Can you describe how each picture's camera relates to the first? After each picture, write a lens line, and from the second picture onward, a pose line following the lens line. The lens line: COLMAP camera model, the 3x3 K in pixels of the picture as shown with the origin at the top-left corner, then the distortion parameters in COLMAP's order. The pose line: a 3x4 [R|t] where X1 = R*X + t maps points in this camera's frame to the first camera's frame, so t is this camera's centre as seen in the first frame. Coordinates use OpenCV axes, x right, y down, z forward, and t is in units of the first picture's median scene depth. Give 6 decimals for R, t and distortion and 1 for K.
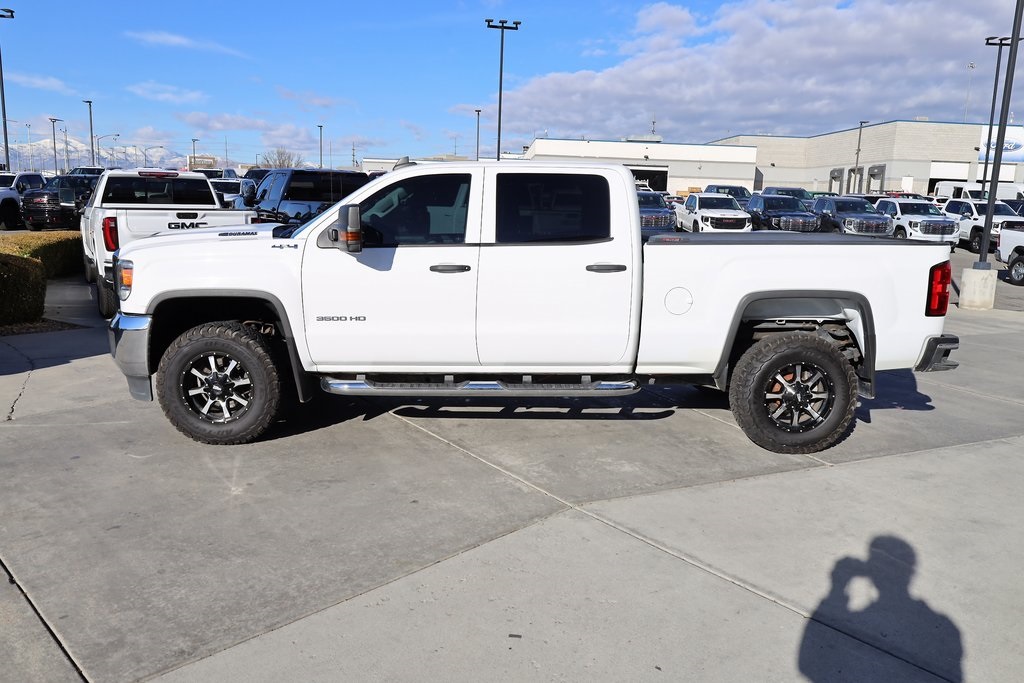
lens RADIAL K [[780.4, 0, 512.0], [0, 780.4, 341.5], [0, 0, 1]] dist [0.000792, -0.004995]
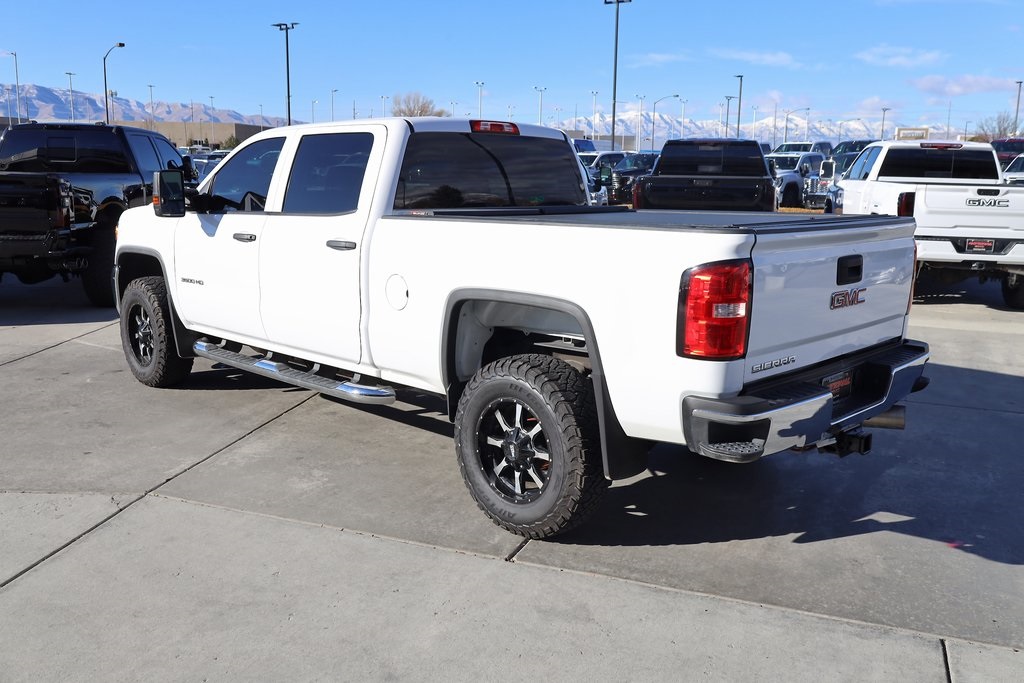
lens RADIAL K [[901.2, 0, 512.0], [0, 901.2, 341.5], [0, 0, 1]] dist [0.002467, -0.006280]
pose [[0.692857, 0.121757, -0.710721, 0.877793], [-0.123004, 0.991151, 0.049886, -0.058292], [0.710506, 0.052858, 0.701703, 0.432316]]
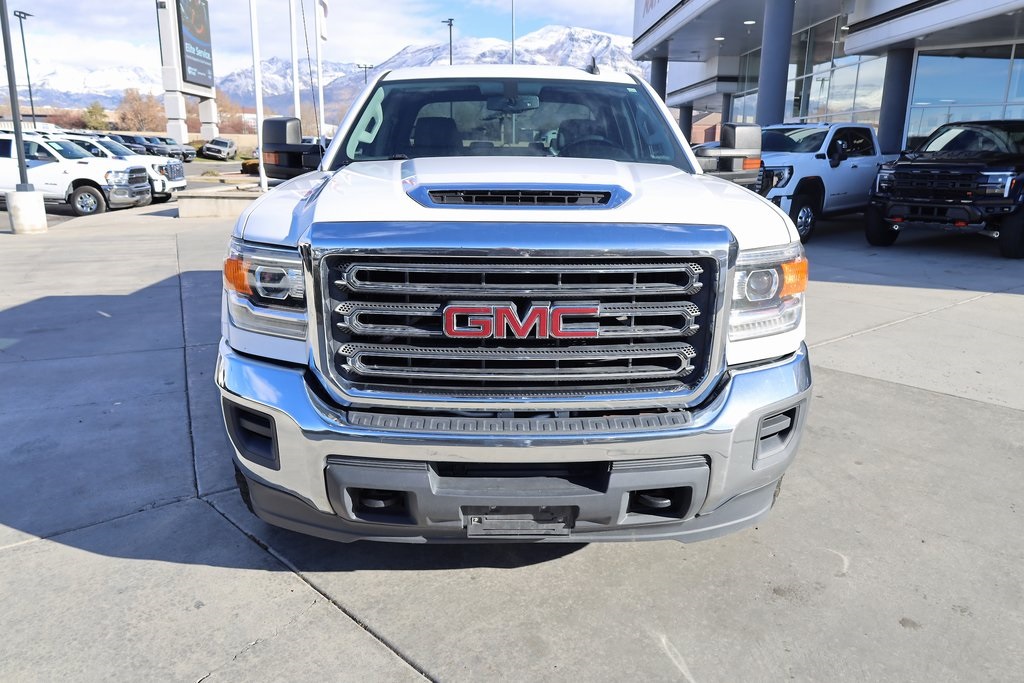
lens RADIAL K [[710.2, 0, 512.0], [0, 710.2, 341.5], [0, 0, 1]] dist [-0.000100, 0.002137]
pose [[0.002640, -0.282823, 0.959168, -0.858464], [0.161699, 0.946670, 0.278693, -0.180803], [-0.986837, 0.154361, 0.048231, 1.081798]]
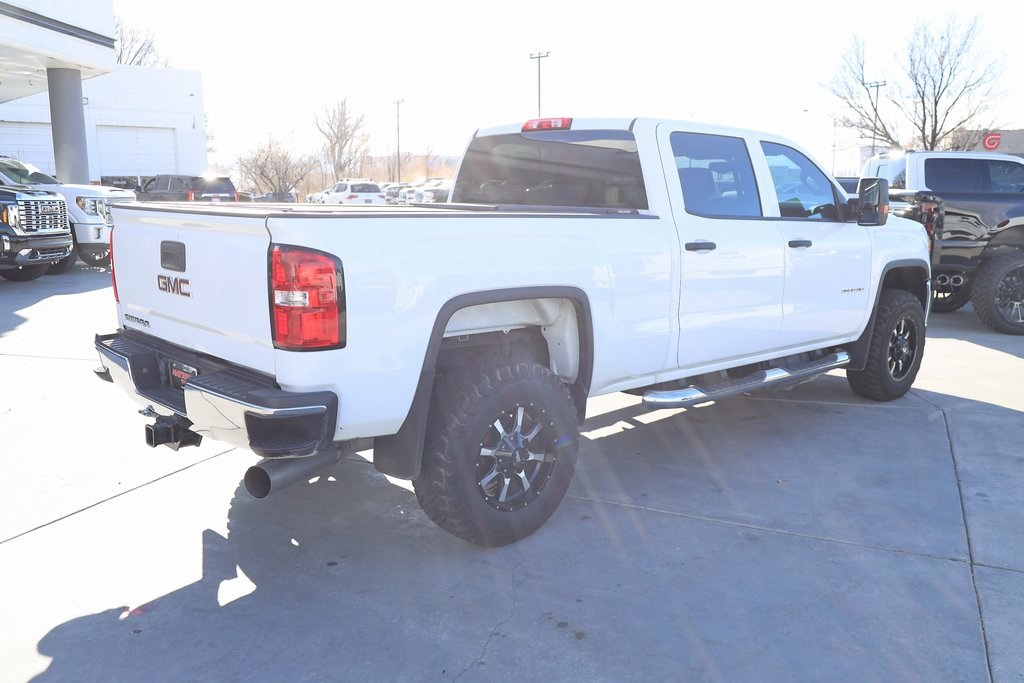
lens RADIAL K [[863.6, 0, 512.0], [0, 863.6, 341.5], [0, 0, 1]] dist [-0.009213, 0.000043]
pose [[-0.754224, 0.086435, -0.650903, 0.787035], [-0.136533, 0.948987, 0.284224, -0.272621], [0.642265, 0.303238, -0.703947, 1.776407]]
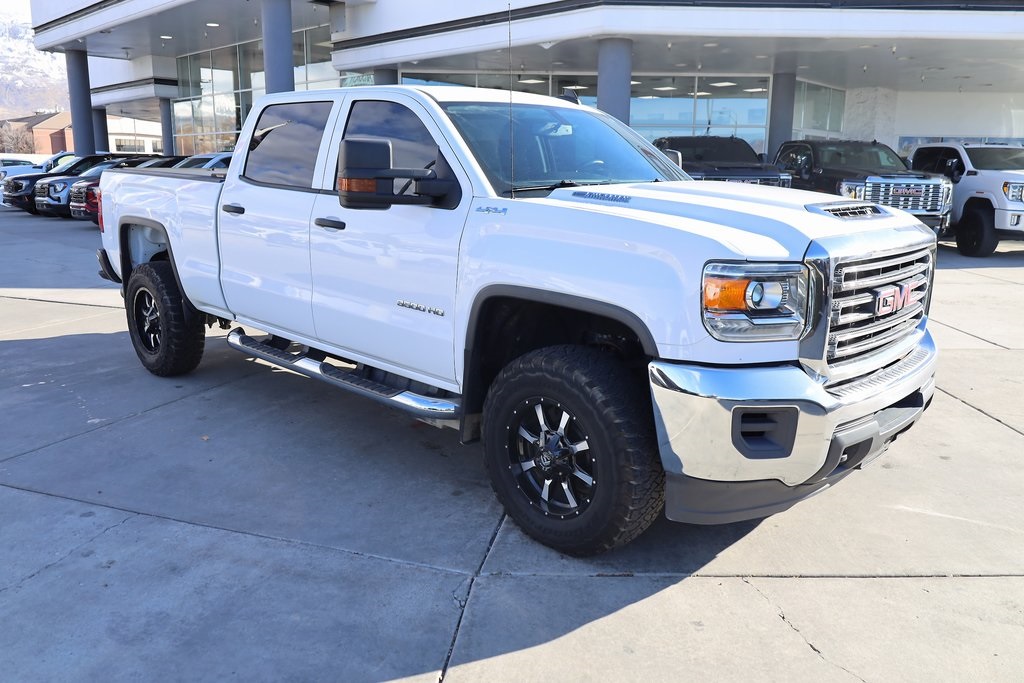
lens RADIAL K [[781.6, 0, 512.0], [0, 781.6, 341.5], [0, 0, 1]] dist [-0.009858, -0.000051]
pose [[-0.702124, -0.186470, 0.687205, -0.708381], [0.094423, 0.932196, 0.349420, -0.280937], [-0.705766, 0.310225, -0.636910, 1.647685]]
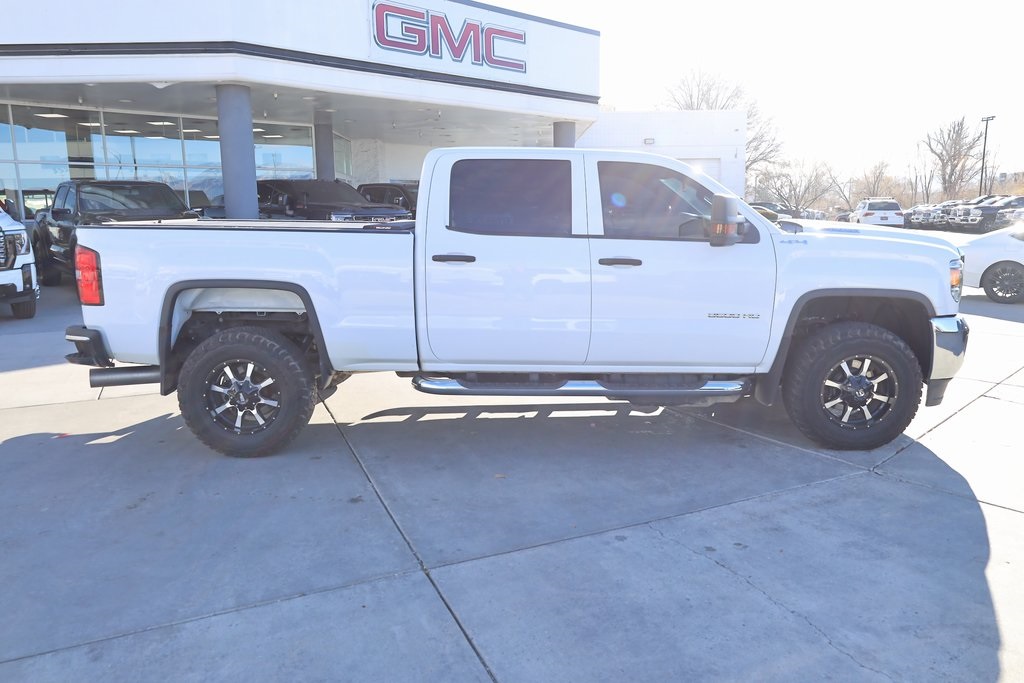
lens RADIAL K [[727.9, 0, 512.0], [0, 727.9, 341.5], [0, 0, 1]] dist [-0.007098, 0.000005]
pose [[-0.999565, -0.024422, 0.016519, 0.024447], [-0.017110, 0.936755, 0.349566, -0.345814], [-0.024012, 0.349132, -0.936766, 2.070288]]
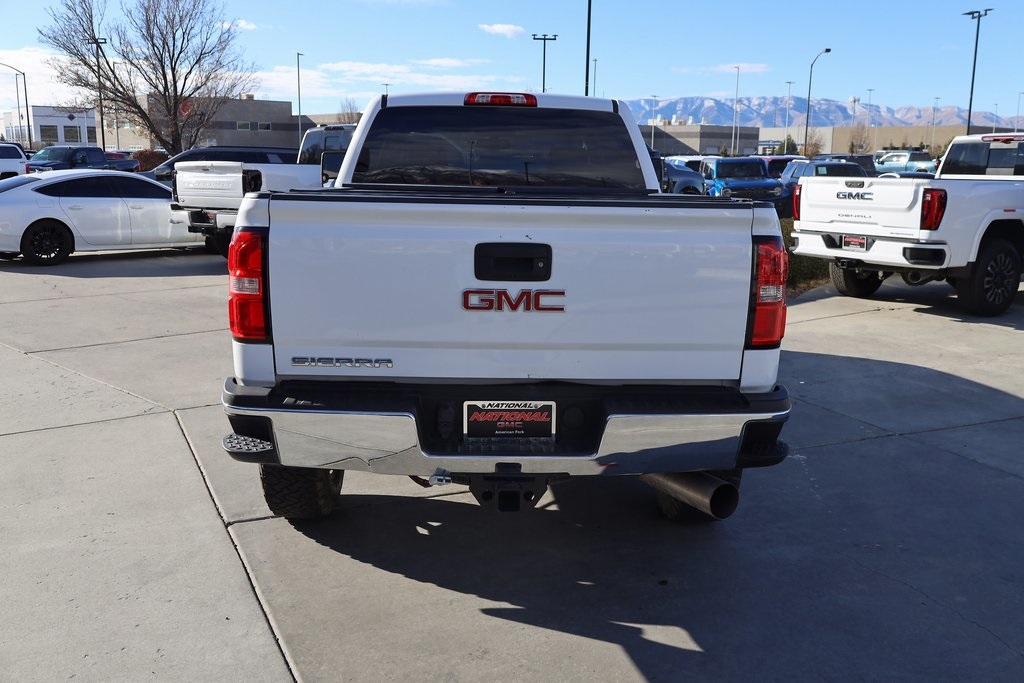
lens RADIAL K [[914.3, 0, 512.0], [0, 914.3, 341.5], [0, 0, 1]] dist [0.006514, -0.011442]
pose [[-0.001712, 0.166810, -0.985988, 1.084222], [-0.189418, 0.968085, 0.164110, -0.154298], [0.981895, 0.187044, 0.029939, 1.116648]]
